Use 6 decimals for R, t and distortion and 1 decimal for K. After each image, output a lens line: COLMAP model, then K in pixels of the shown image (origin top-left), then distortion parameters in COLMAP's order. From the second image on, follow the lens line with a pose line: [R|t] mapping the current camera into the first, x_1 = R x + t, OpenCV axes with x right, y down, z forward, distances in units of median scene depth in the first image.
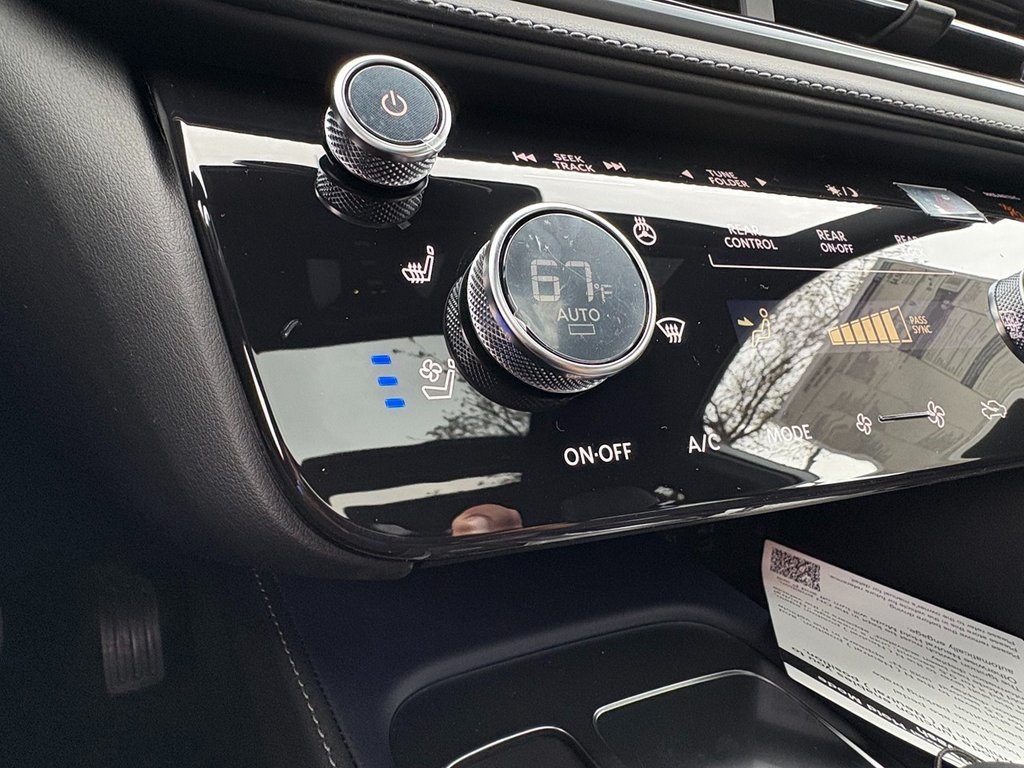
lens RADIAL K [[632.2, 0, 495.9], [0, 632.2, 382.5], [0, 0, 1]] dist [0.001855, 0.001183]
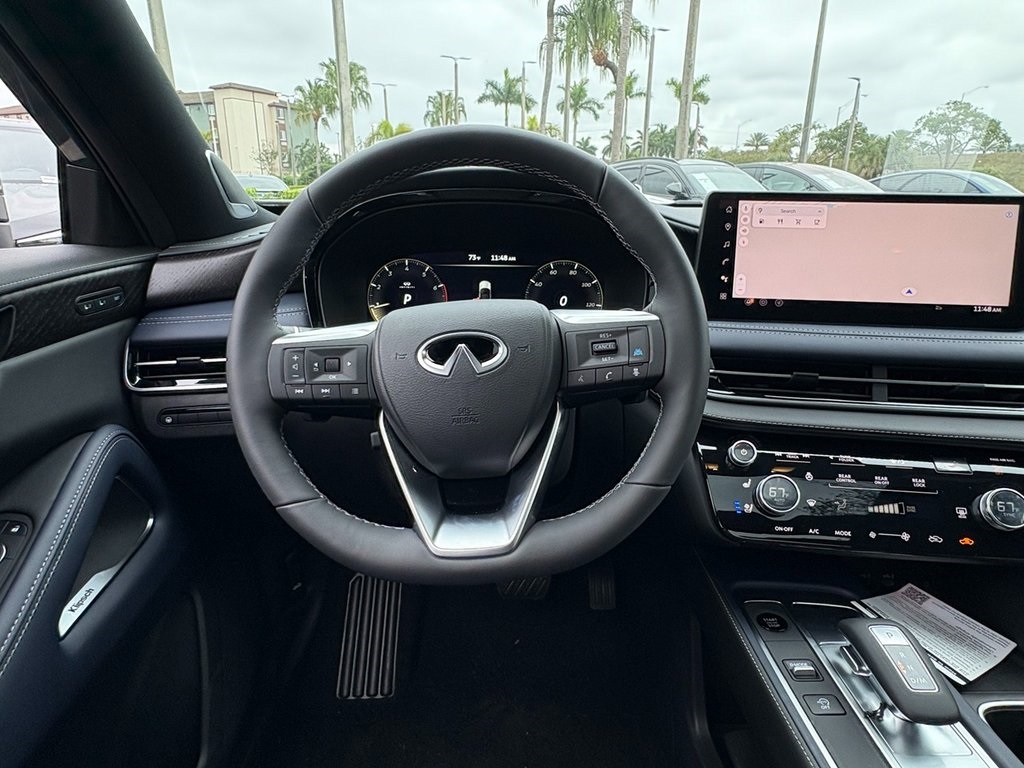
lens RADIAL K [[615.6, 0, 500.0], [0, 615.6, 382.2], [0, 0, 1]] dist [0.001004, 0.000301]
pose [[0.845623, 0.054128, -0.531030, 0.357542], [-0.088837, 0.995242, -0.040020, -0.288660], [0.526337, 0.081017, 0.846408, -1.951898]]
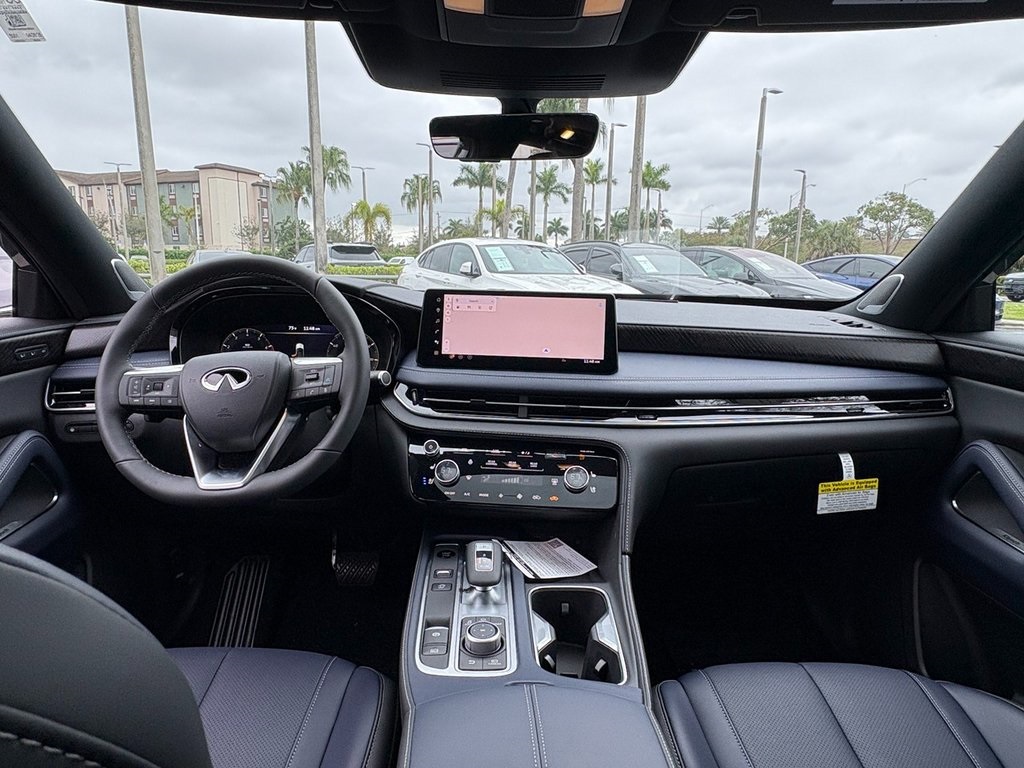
lens RADIAL K [[631.1, 0, 512.0], [0, 631.1, 384.0], [0, 0, 1]] dist [-0.003062, -0.001314]
pose [[0.864278, -0.003416, -0.503002, 2.227950], [-0.088036, 0.983515, -0.157946, -0.022890], [0.495250, 0.180792, 0.849731, -2.559851]]
